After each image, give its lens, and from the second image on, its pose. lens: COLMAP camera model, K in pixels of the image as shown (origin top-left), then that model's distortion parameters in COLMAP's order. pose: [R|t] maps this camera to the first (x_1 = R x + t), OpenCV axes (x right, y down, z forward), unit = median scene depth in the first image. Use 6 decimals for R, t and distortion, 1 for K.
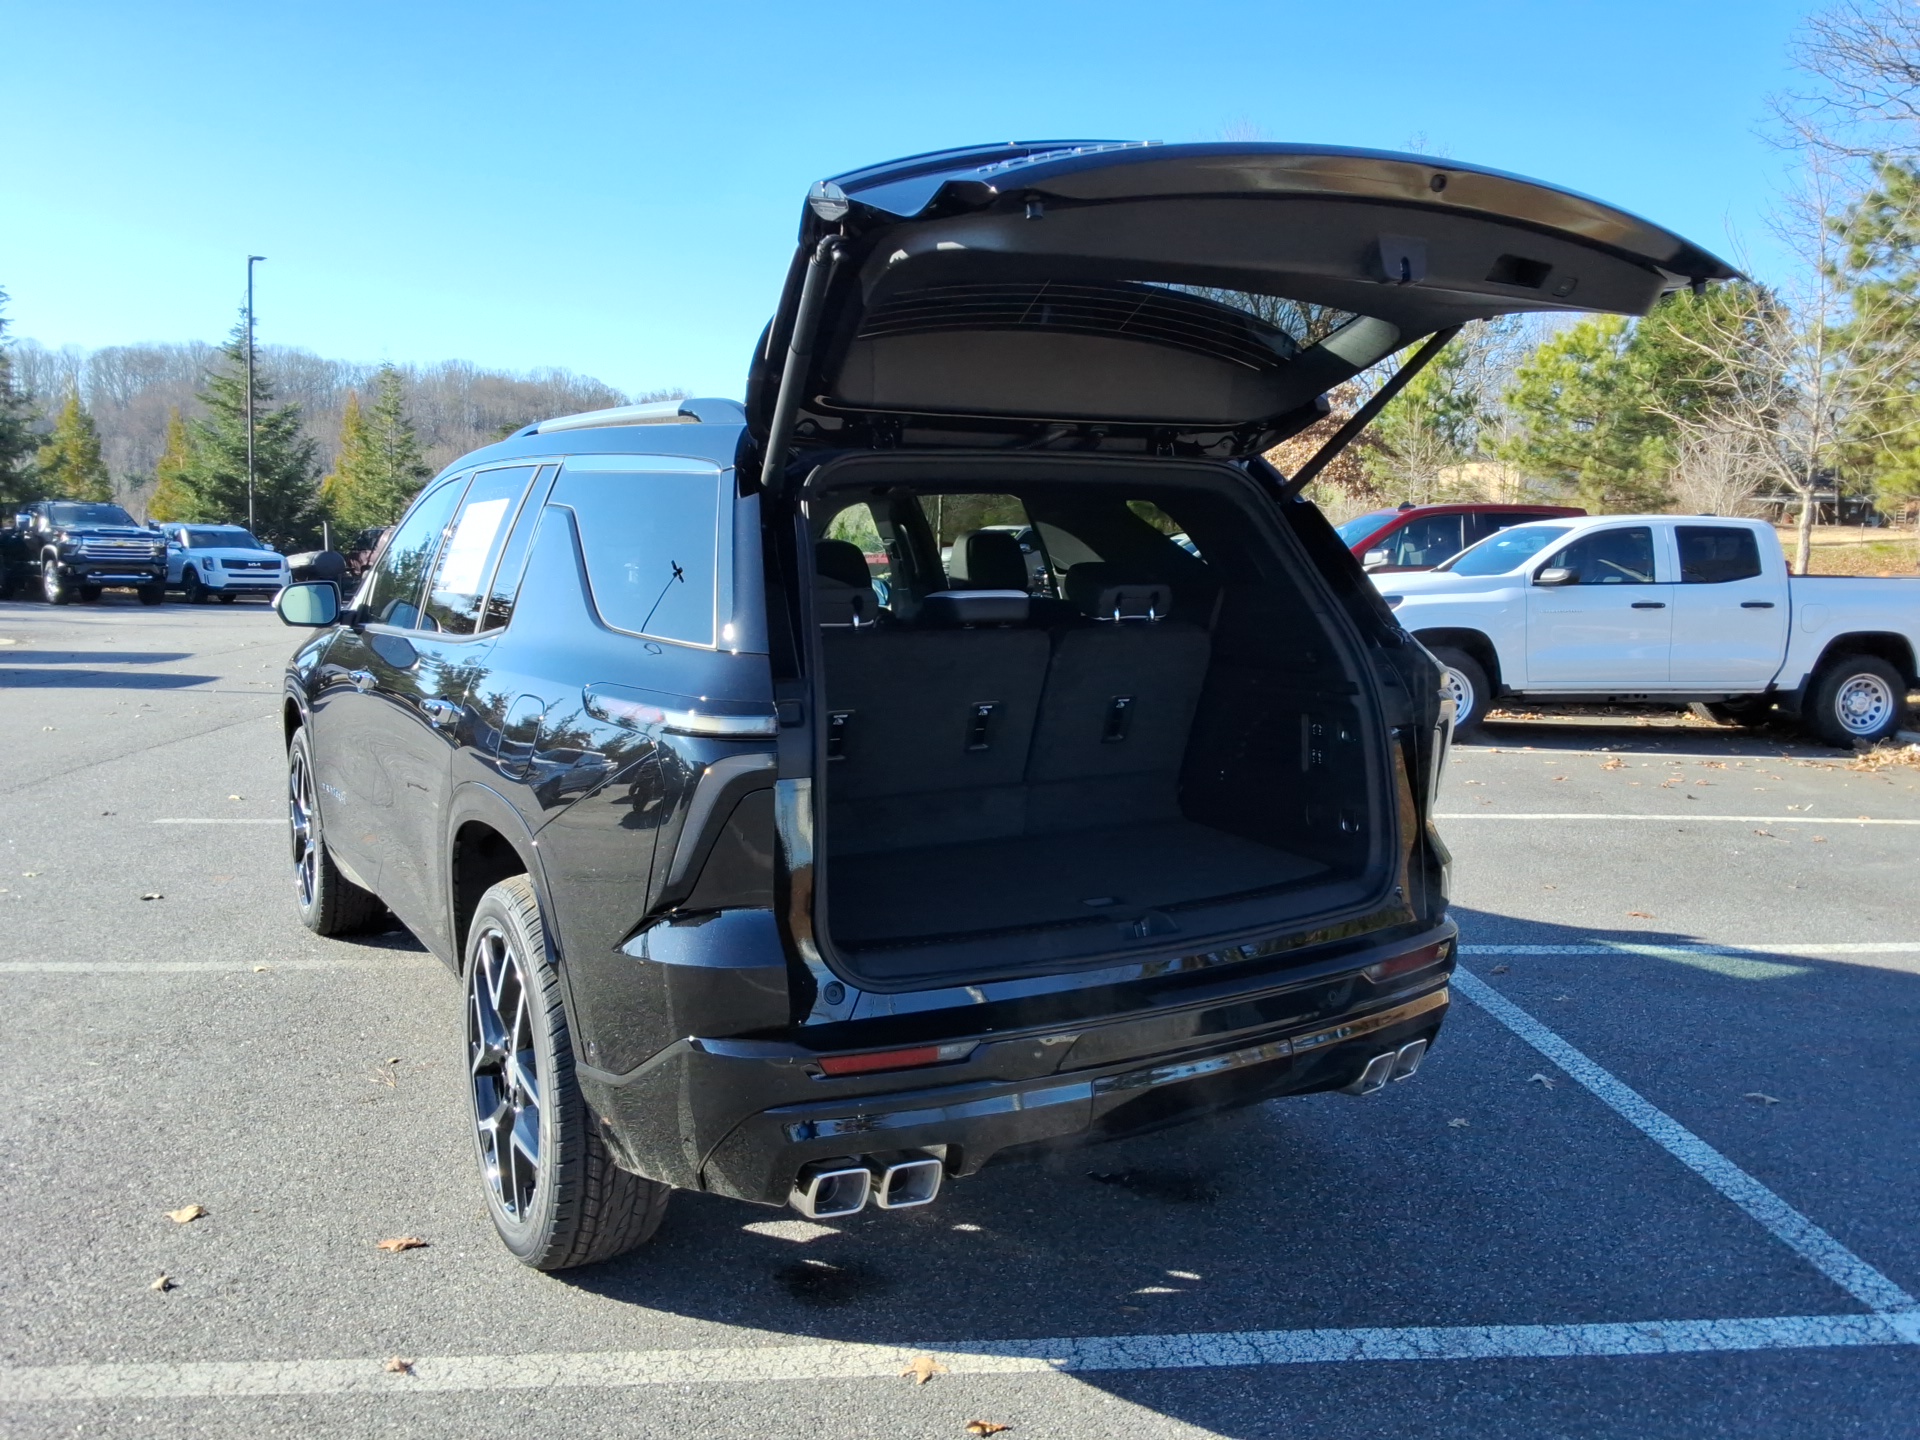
lens RADIAL K [[1544.3, 0, 985.1], [0, 1544.3, 702.3], [0, 0, 1]] dist [0.108062, -0.166916]
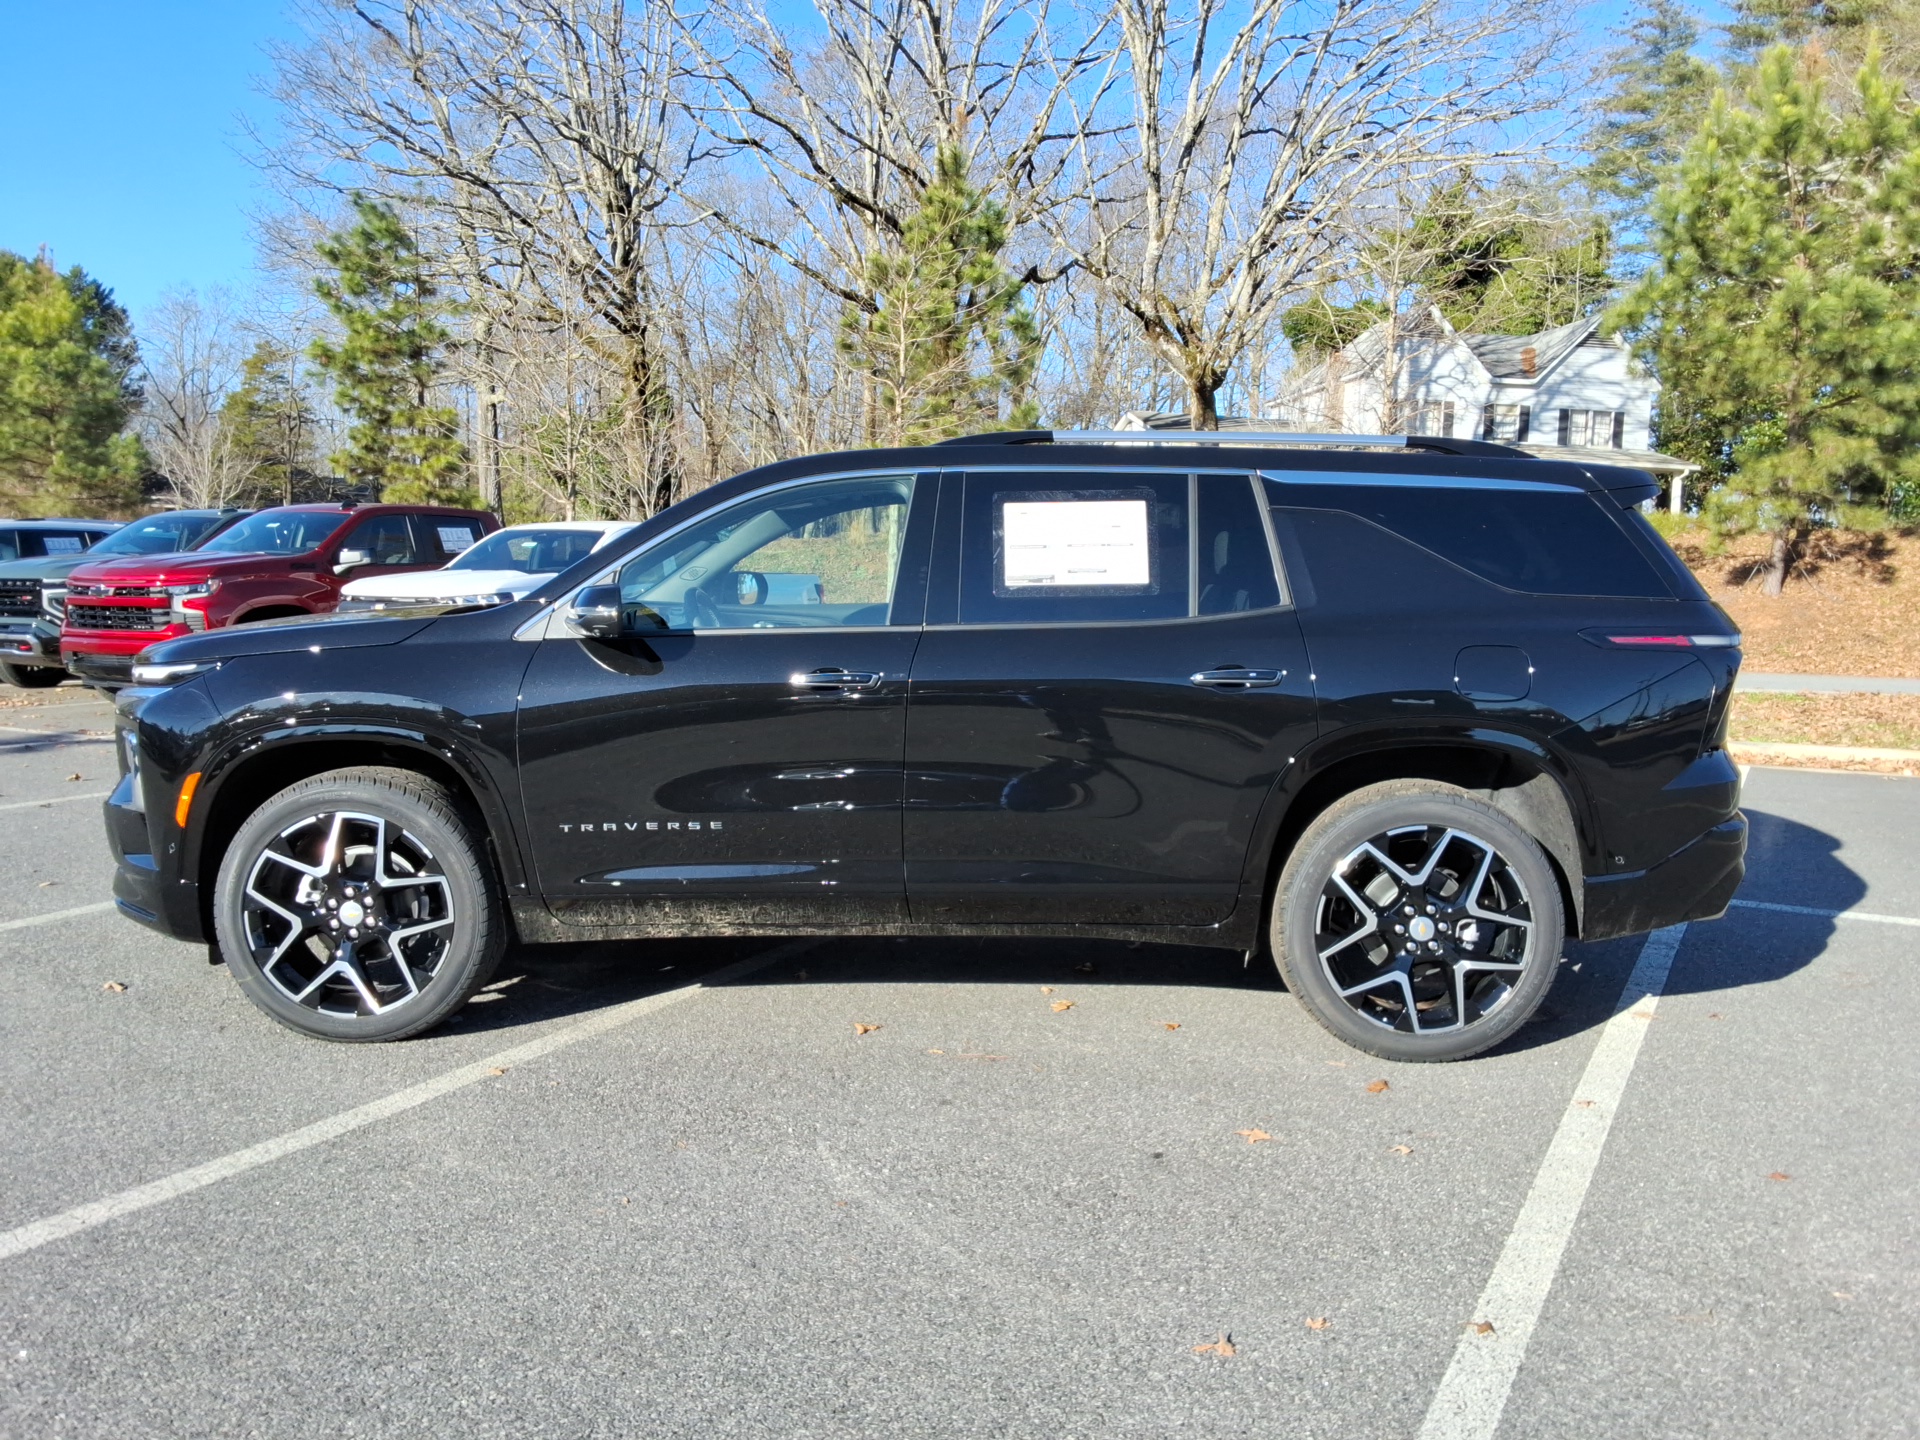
lens RADIAL K [[1545.0, 0, 965.8], [0, 1545.0, 708.8], [0, 0, 1]] dist [0.093291, -0.146370]
pose [[0.544089, -0.084957, 0.834715, -0.137313], [0.082459, 0.995459, 0.047569, -0.004312], [-0.834966, 0.042948, 0.548624, 0.048989]]
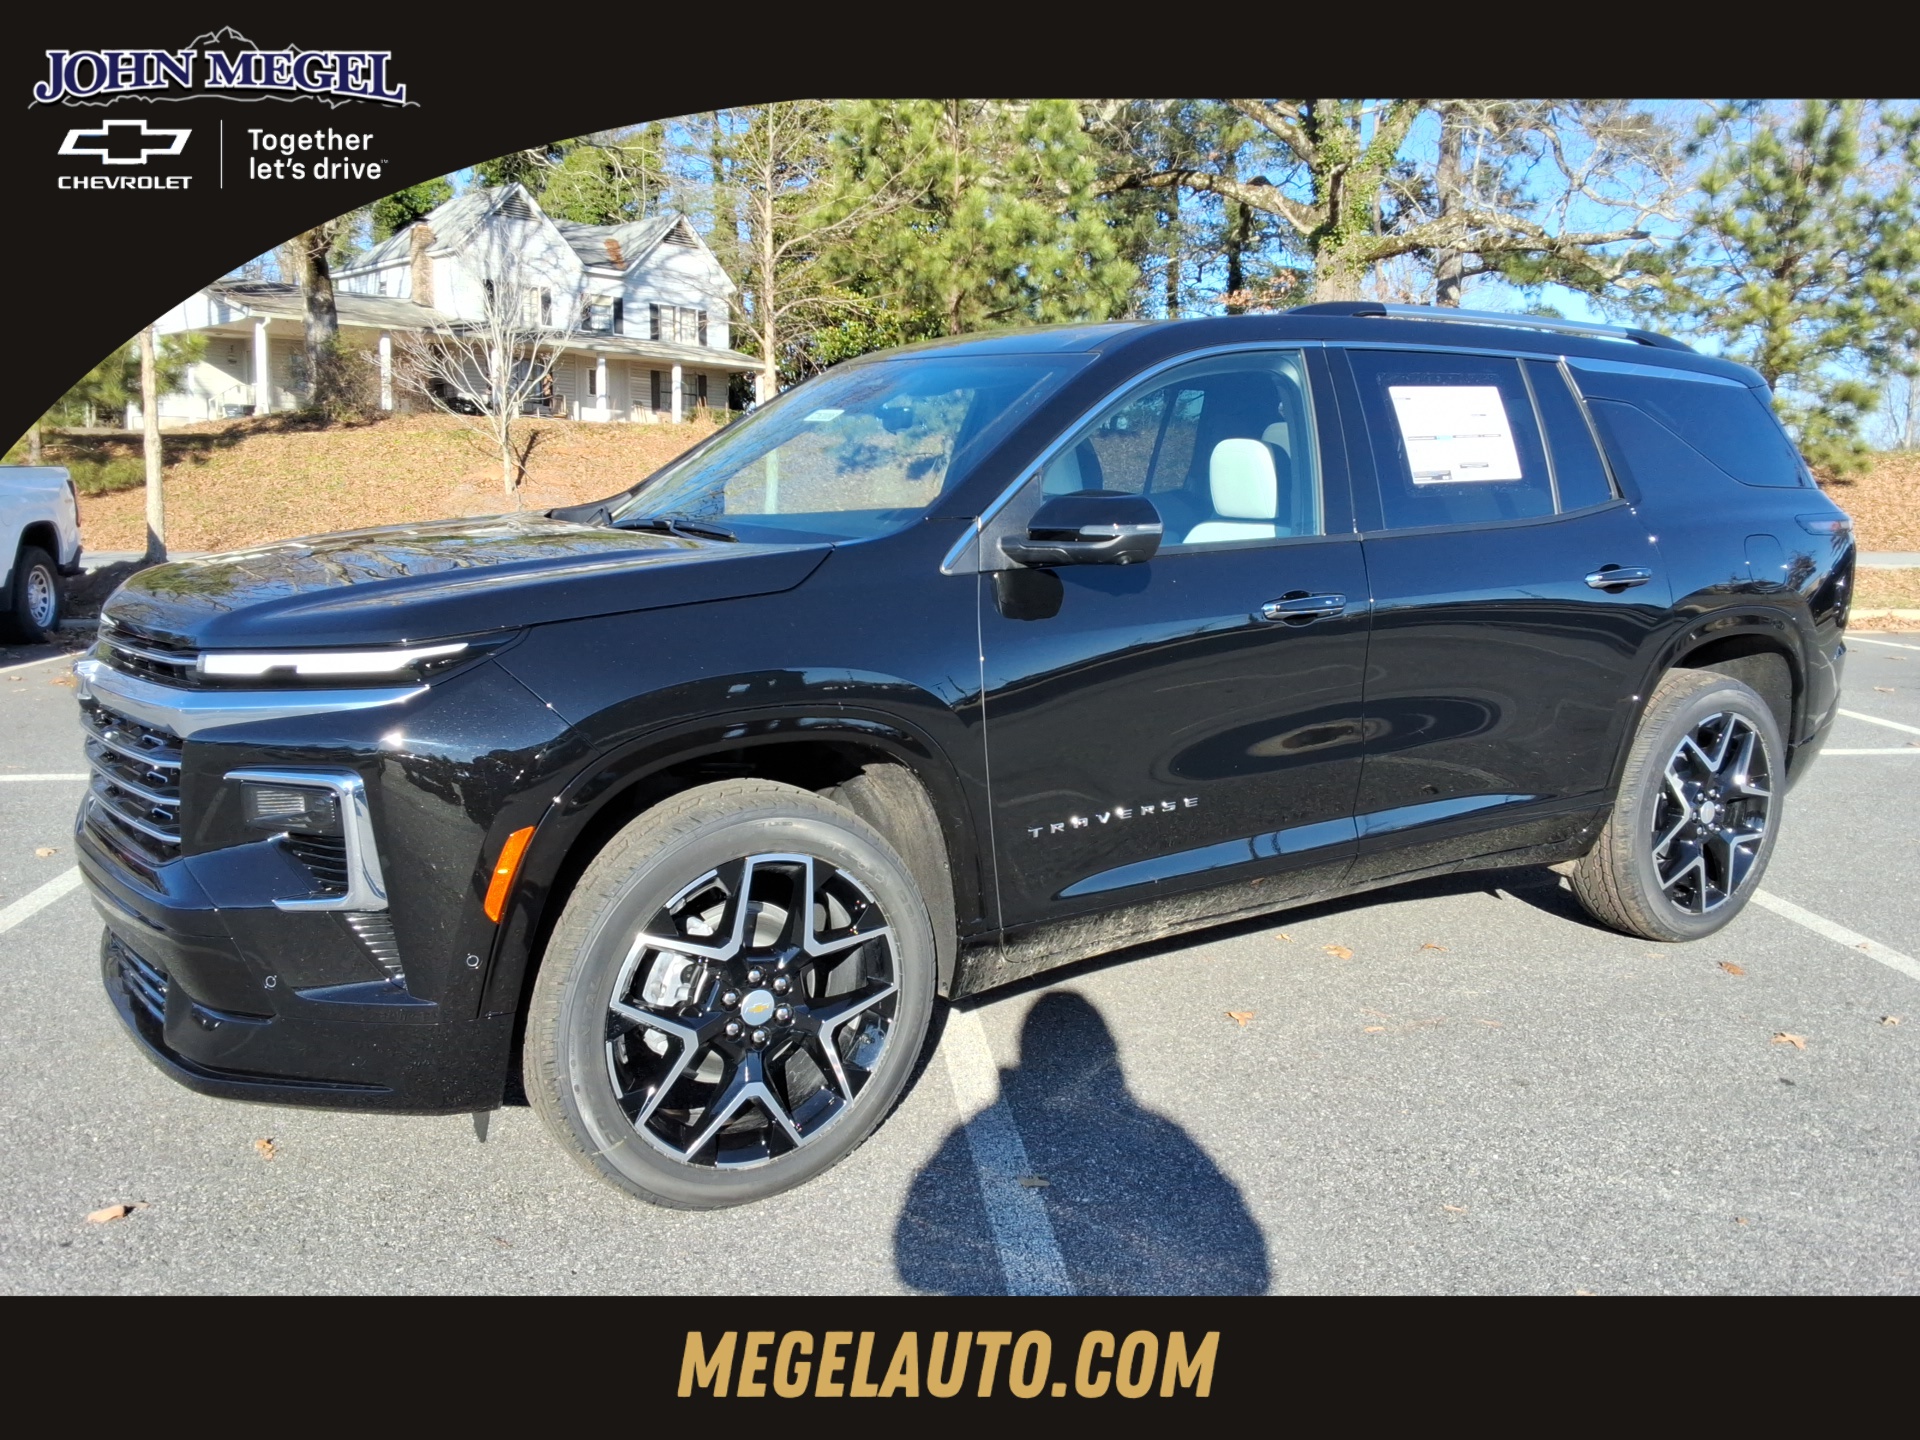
lens RADIAL K [[1522.6, 0, 971.6], [0, 1522.6, 725.5], [0, 0, 1]] dist [0.094006, -0.090547]
pose [[-0.040787, -0.180845, 0.982665, -0.136936], [0.093067, 0.978521, 0.183945, -0.013306], [-0.994824, 0.098956, -0.023080, 0.141540]]
